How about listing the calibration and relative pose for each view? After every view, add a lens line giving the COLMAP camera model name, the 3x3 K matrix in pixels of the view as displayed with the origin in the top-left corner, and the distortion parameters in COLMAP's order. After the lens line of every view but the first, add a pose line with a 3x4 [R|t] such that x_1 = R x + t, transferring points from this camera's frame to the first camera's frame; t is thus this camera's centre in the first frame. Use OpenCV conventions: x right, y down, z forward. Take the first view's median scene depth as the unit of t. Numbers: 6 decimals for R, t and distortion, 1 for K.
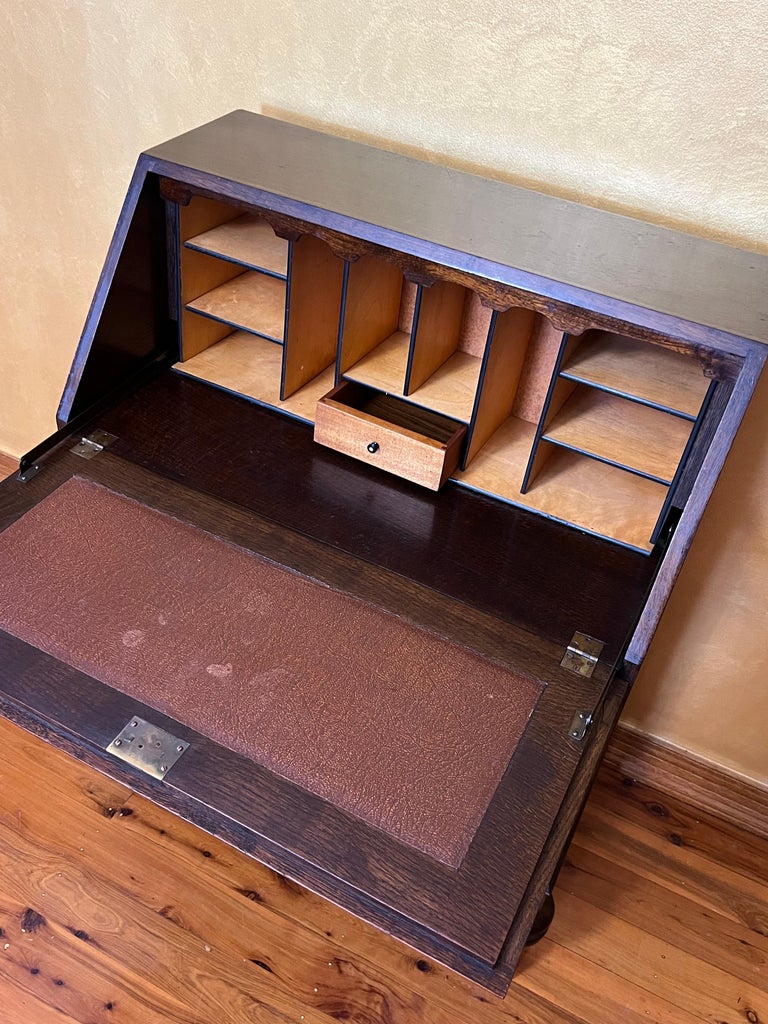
lens RADIAL K [[910.0, 0, 379.8], [0, 910.0, 510.8], [0, 0, 1]] dist [0.012844, 0.007232]
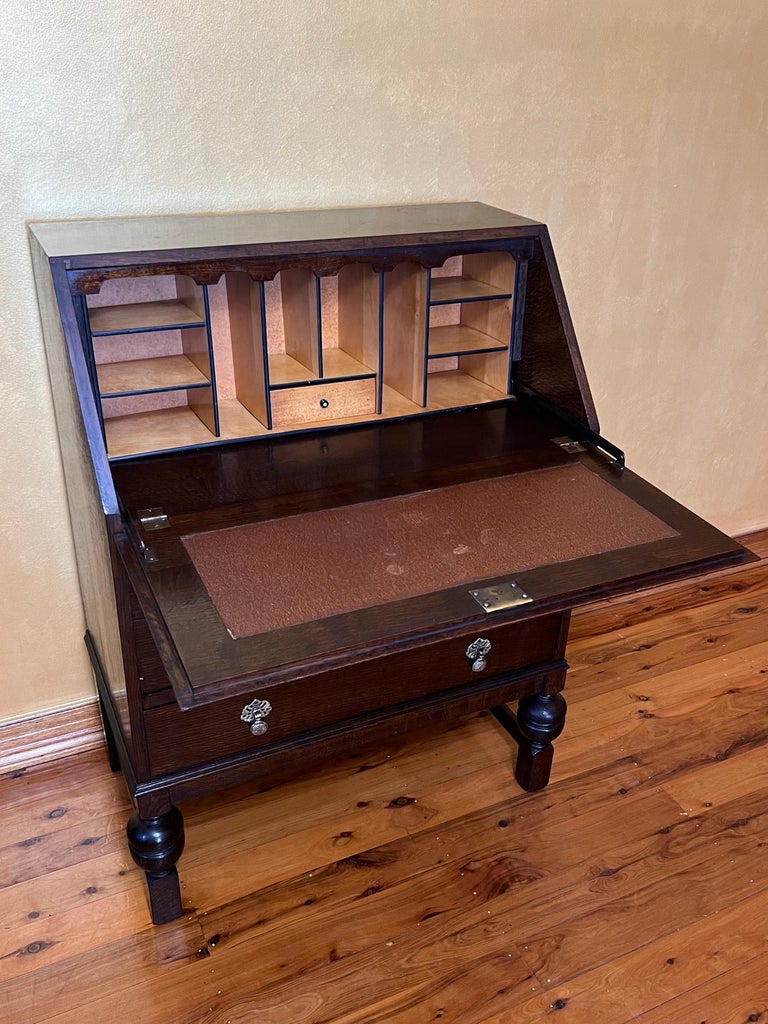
lens RADIAL K [[910.0, 0, 381.7], [0, 910.0, 507.7], [0, 0, 1]] dist [0.012844, 0.007232]
pose [[0.612568, -0.436165, 0.659182, -0.674576], [0.539058, 0.840460, 0.055173, -0.001418], [-0.578080, 0.321540, 0.749957, 0.065601]]
